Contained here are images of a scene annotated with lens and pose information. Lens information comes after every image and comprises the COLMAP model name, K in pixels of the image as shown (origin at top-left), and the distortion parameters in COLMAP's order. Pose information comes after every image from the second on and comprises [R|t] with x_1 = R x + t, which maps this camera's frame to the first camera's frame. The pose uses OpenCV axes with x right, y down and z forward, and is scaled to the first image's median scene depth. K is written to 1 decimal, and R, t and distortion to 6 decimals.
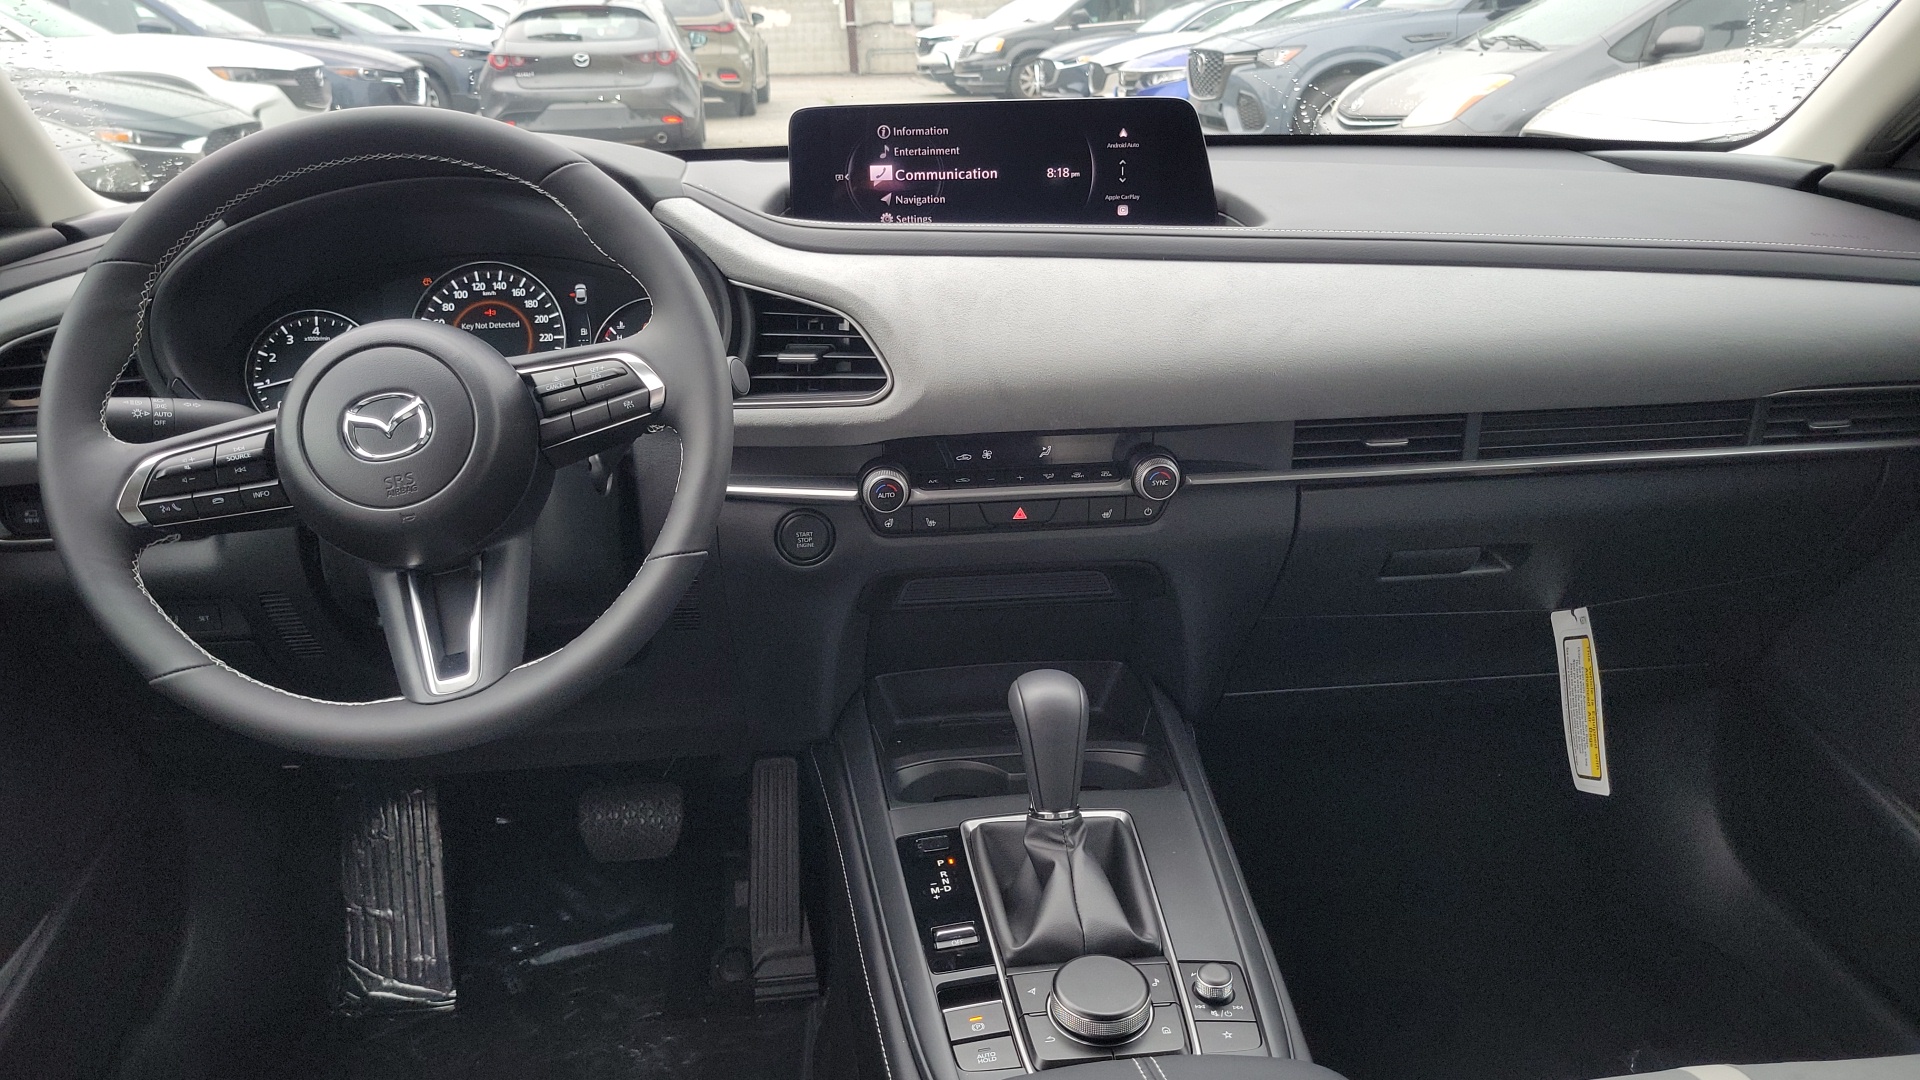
lens RADIAL K [[1471.1, 0, 960.4], [0, 1471.1, 535.2], [0, 0, 1]] dist [0.041000, -0.031729]
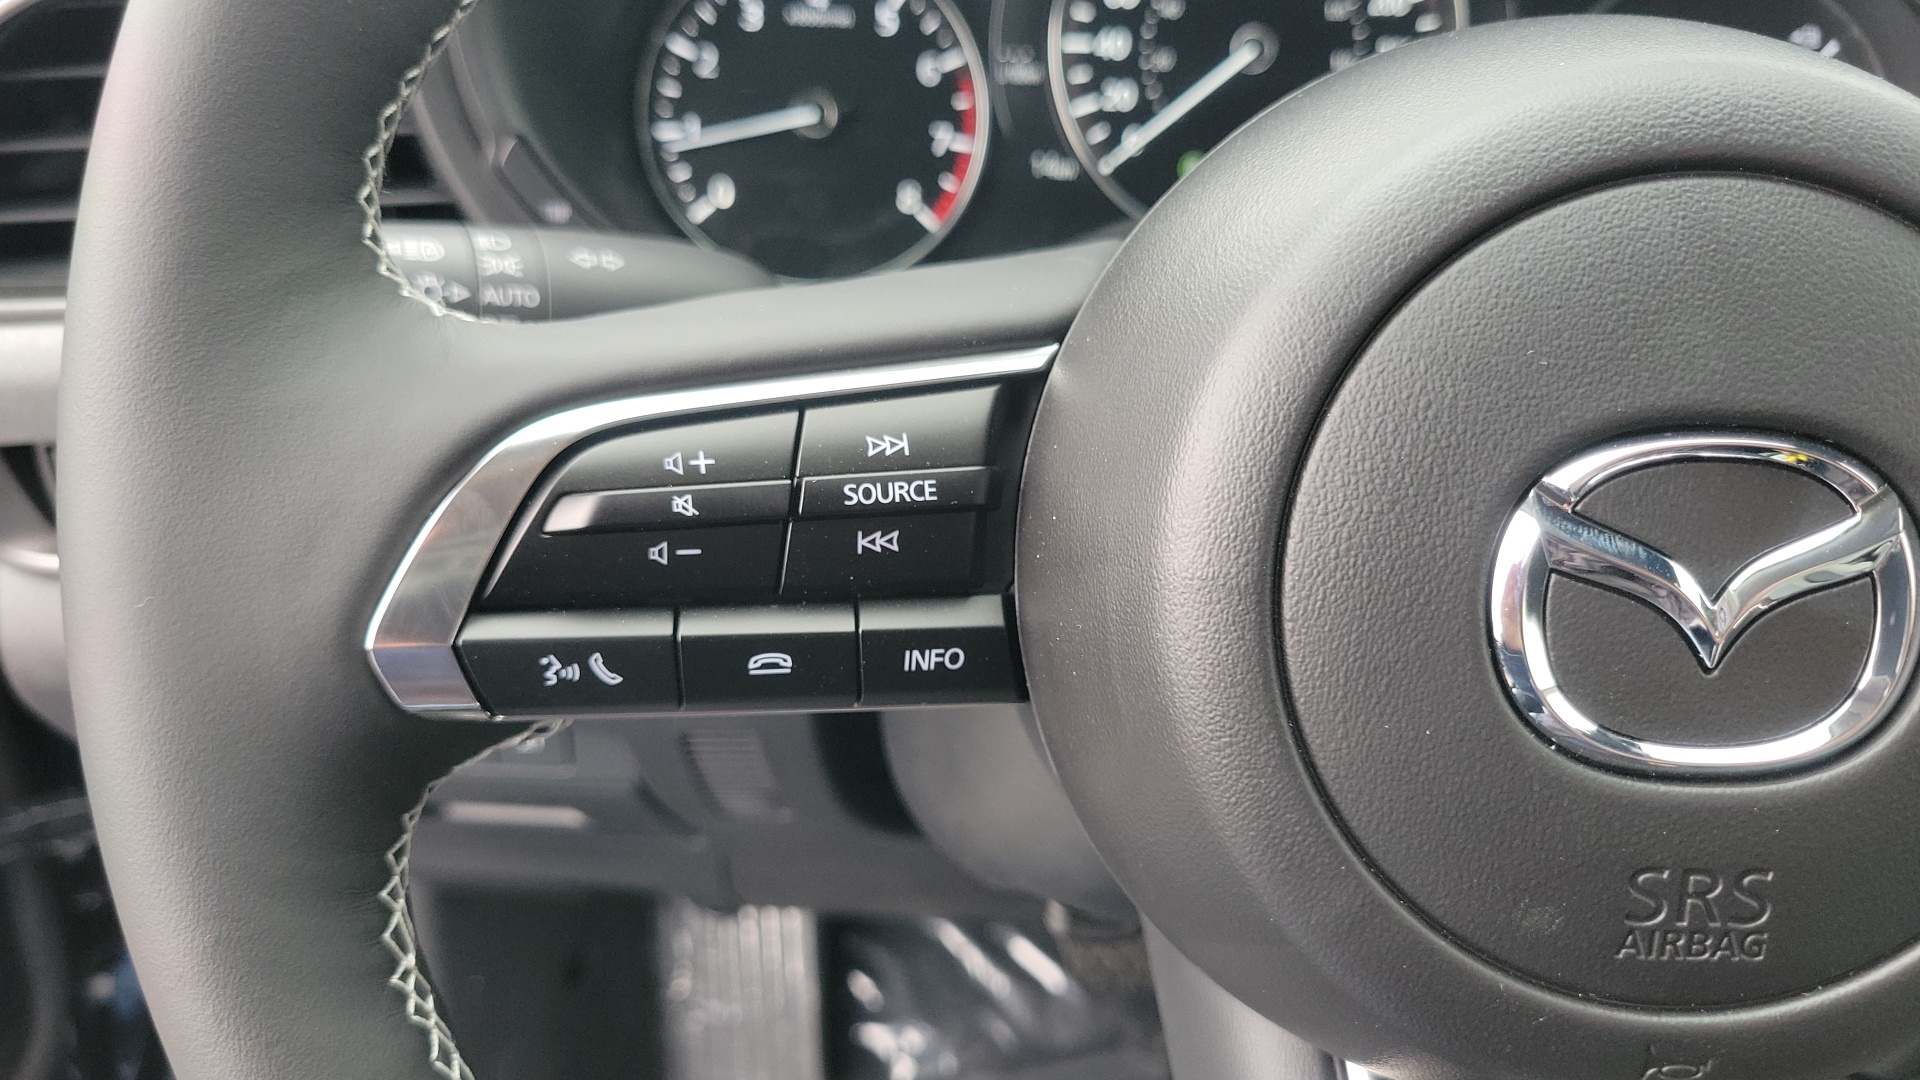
lens RADIAL K [[1471.1, 0, 947.2], [0, 1471.1, 504.6], [0, 0, 1]] dist [0.041000, -0.031729]
pose [[0.991775, 0.101643, -0.077784, -0.352206], [-0.084636, 0.976709, 0.197171, -0.086396], [0.096013, -0.188966, 0.977279, 0.600109]]
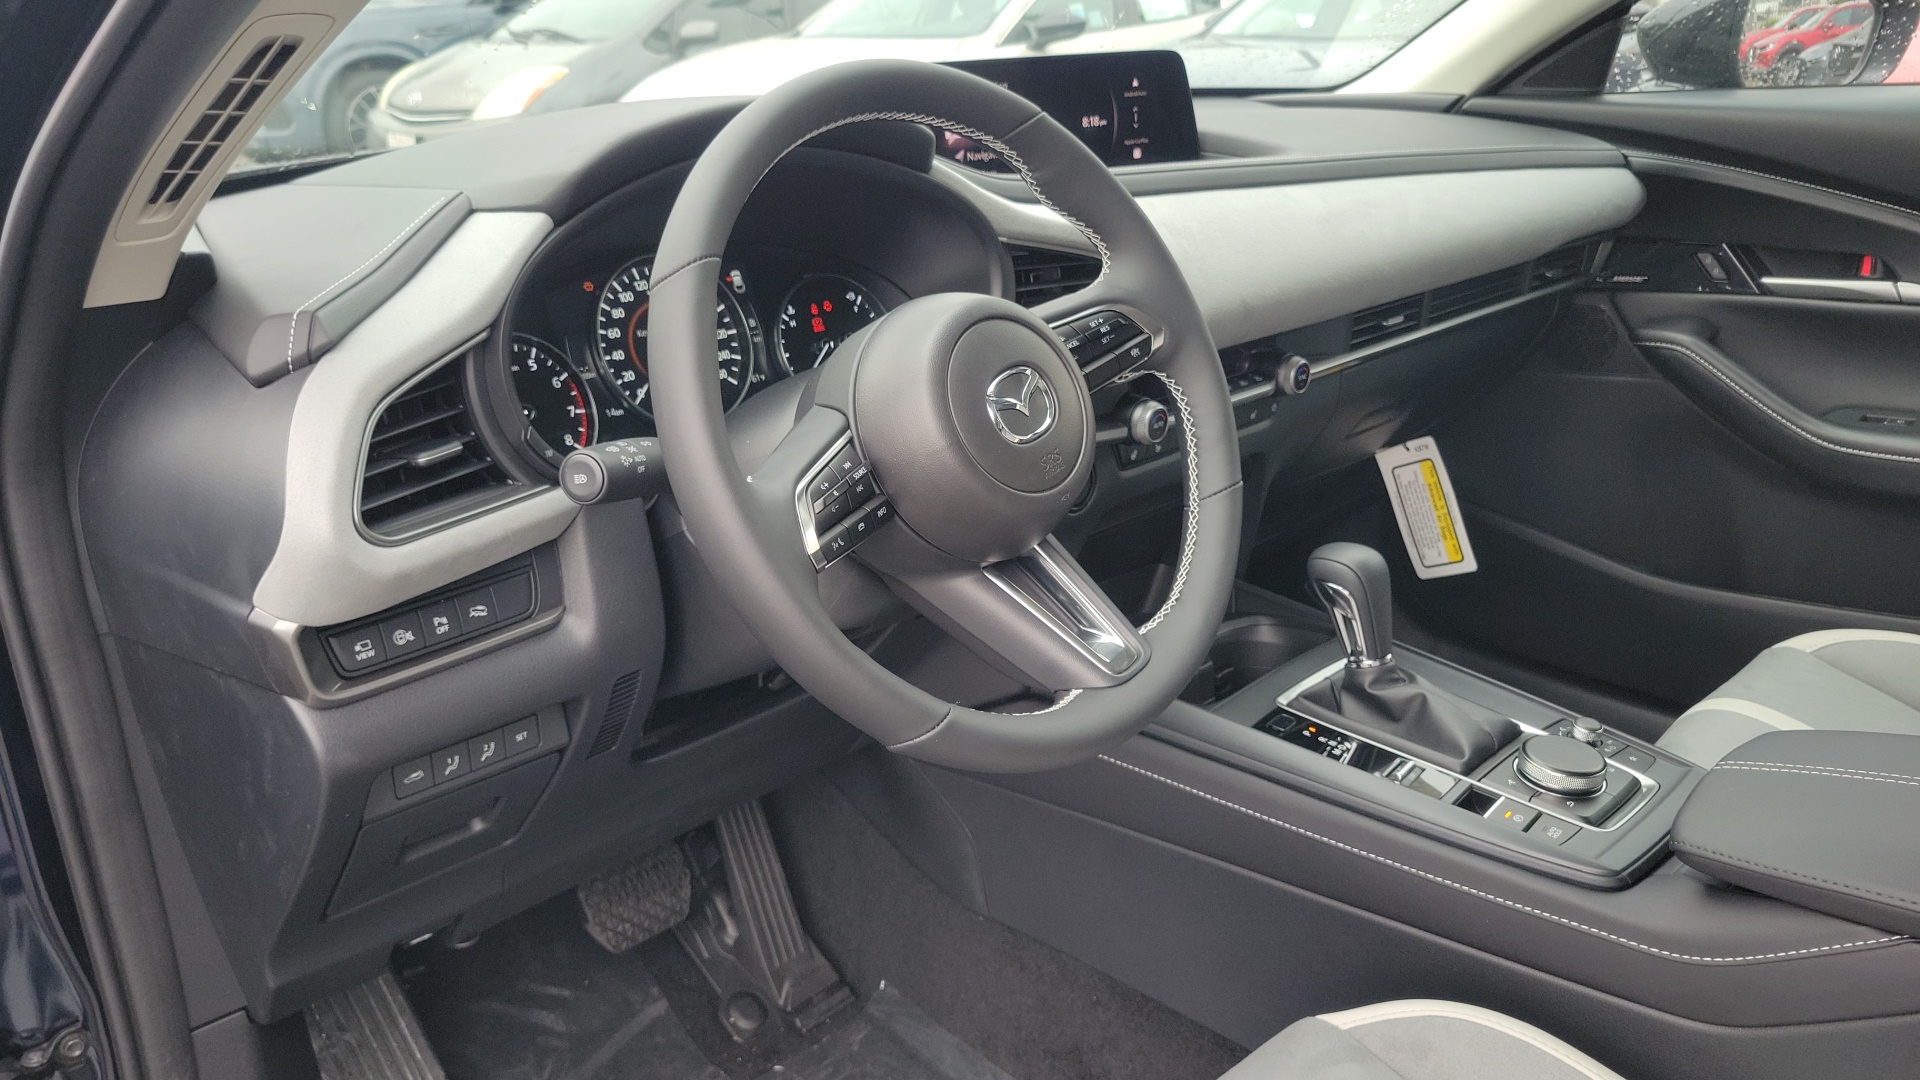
lens RADIAL K [[1471.1, 0, 949.6], [0, 1471.1, 542.4], [0, 0, 1]] dist [0.041000, -0.031729]
pose [[0.768560, -0.214875, 0.602615, -0.730783], [0.212102, 0.974220, 0.076869, -0.051713], [-0.603596, 0.068737, 0.794322, 0.229167]]
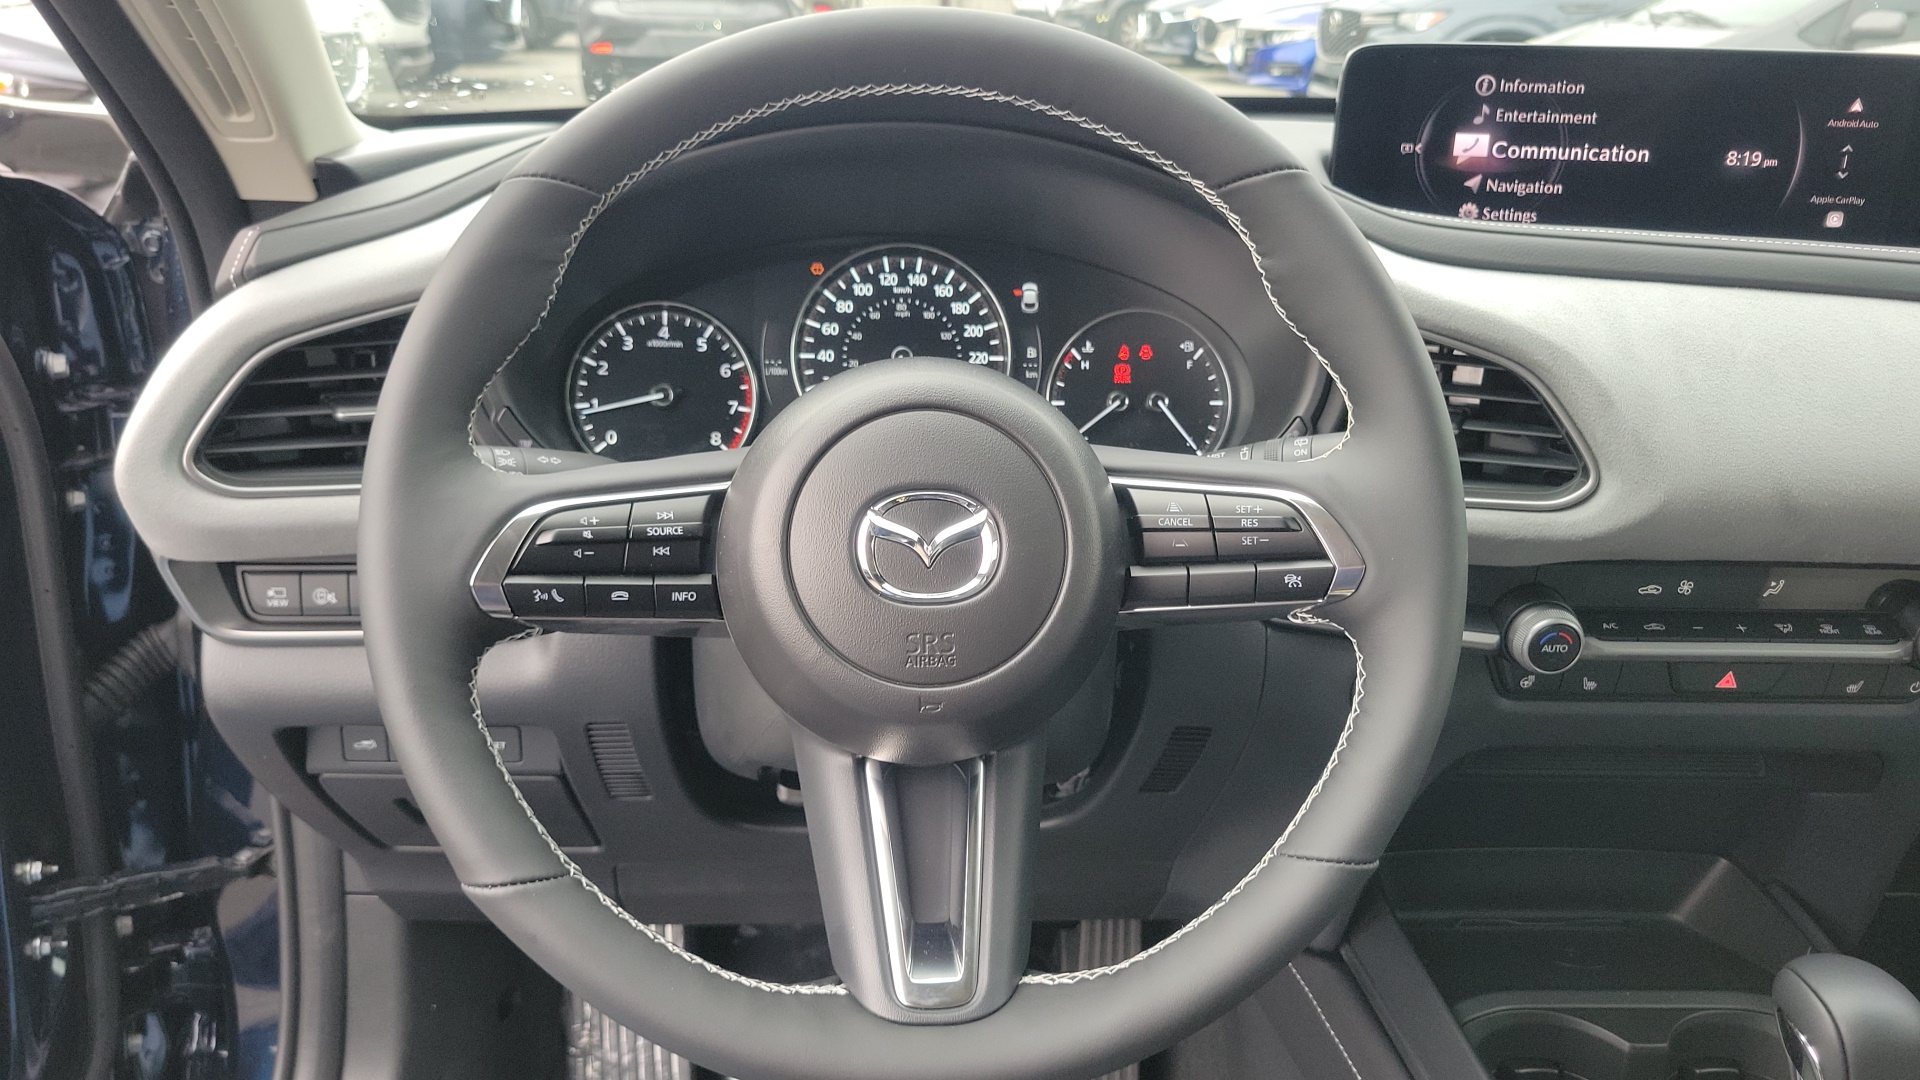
lens RADIAL K [[1471.1, 0, 956.6], [0, 1471.1, 530.4], [0, 0, 1]] dist [0.041000, -0.031729]
pose [[0.997564, 0.064664, -0.026185, -0.267411], [-0.063853, 0.997487, 0.030709, -0.073389], [0.028105, -0.028963, 0.999185, 0.302655]]
